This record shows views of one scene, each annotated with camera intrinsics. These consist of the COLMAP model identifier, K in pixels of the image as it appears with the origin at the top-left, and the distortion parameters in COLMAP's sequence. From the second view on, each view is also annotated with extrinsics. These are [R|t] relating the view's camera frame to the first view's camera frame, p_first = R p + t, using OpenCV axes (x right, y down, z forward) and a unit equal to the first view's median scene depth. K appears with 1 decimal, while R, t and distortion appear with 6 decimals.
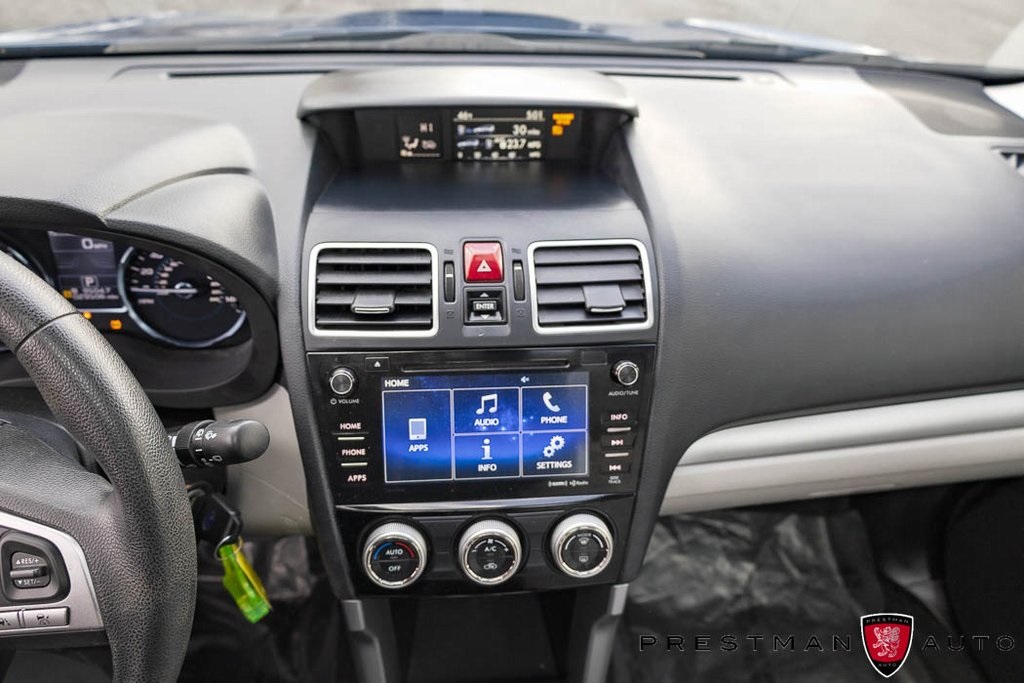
lens RADIAL K [[657.3, 0, 514.4], [0, 657.3, 342.3], [0, 0, 1]] dist [0.007506, 0.001625]
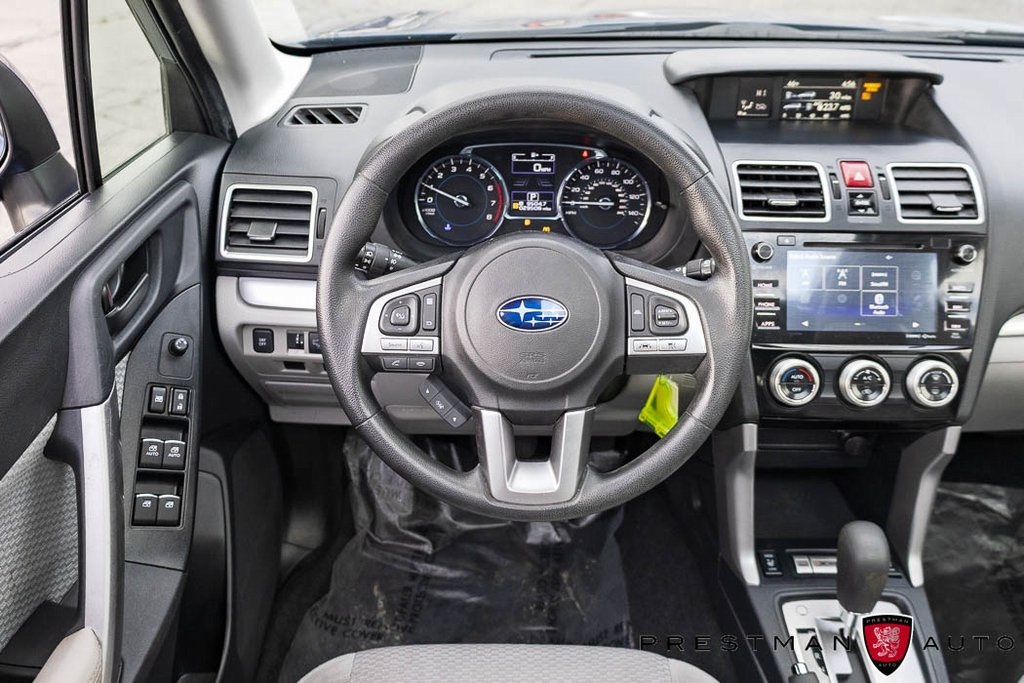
lens RADIAL K [[867.0, 0, 532.1], [0, 867.0, 314.7], [0, 0, 1]] dist [0.004111, 0.015779]
pose [[0.997449, 0.024176, -0.067157, -0.452247], [-0.032615, 0.991295, -0.127558, 0.322535], [0.063489, 0.129423, 0.989555, -0.621103]]
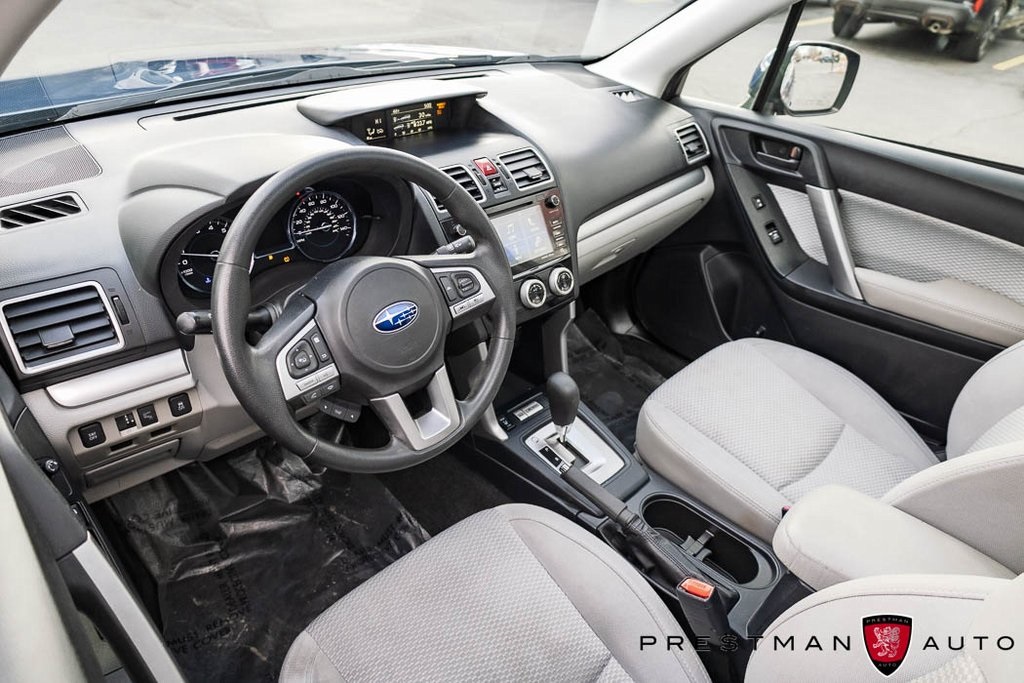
lens RADIAL K [[657.3, 0, 513.7], [0, 657.3, 342.4], [0, 0, 1]] dist [0.007506, 0.001625]
pose [[0.779754, -0.332177, 0.530700, -0.979501], [0.341060, 0.936202, 0.084872, 0.197818], [-0.525035, 0.114822, 0.843300, -0.595144]]
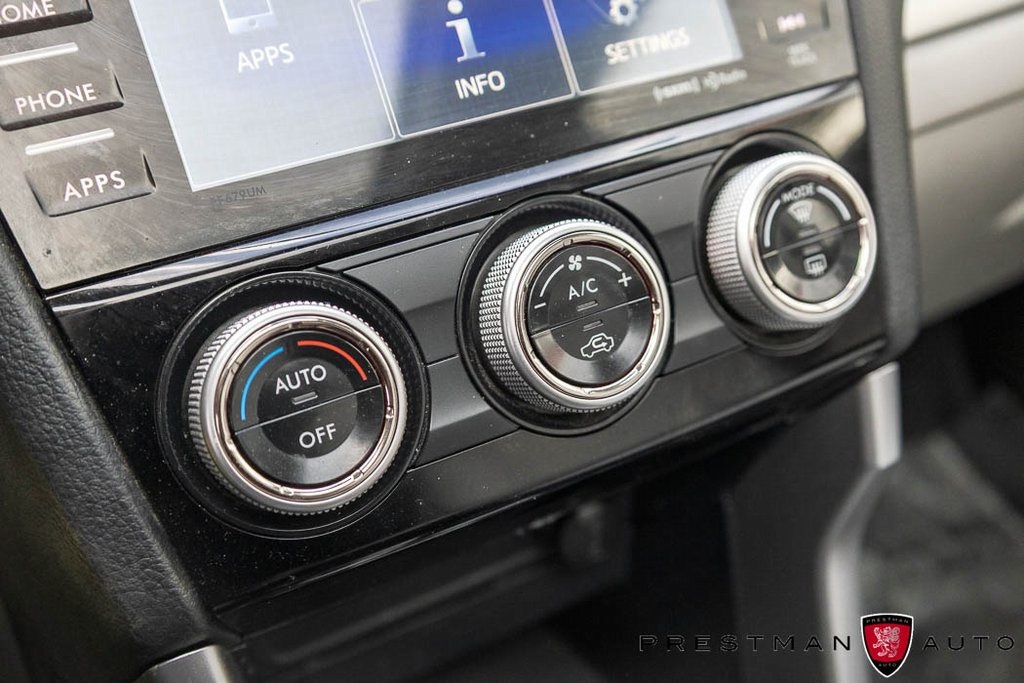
lens RADIAL K [[1114.0, 0, 510.0], [0, 1114.0, 345.3], [0, 0, 1]] dist [0.000183, 0.000000]
pose [[0.905959, -0.291510, 0.307018, -0.180430], [0.333901, 0.937826, -0.094830, 0.281308], [-0.260286, 0.188426, 0.946967, 0.368725]]
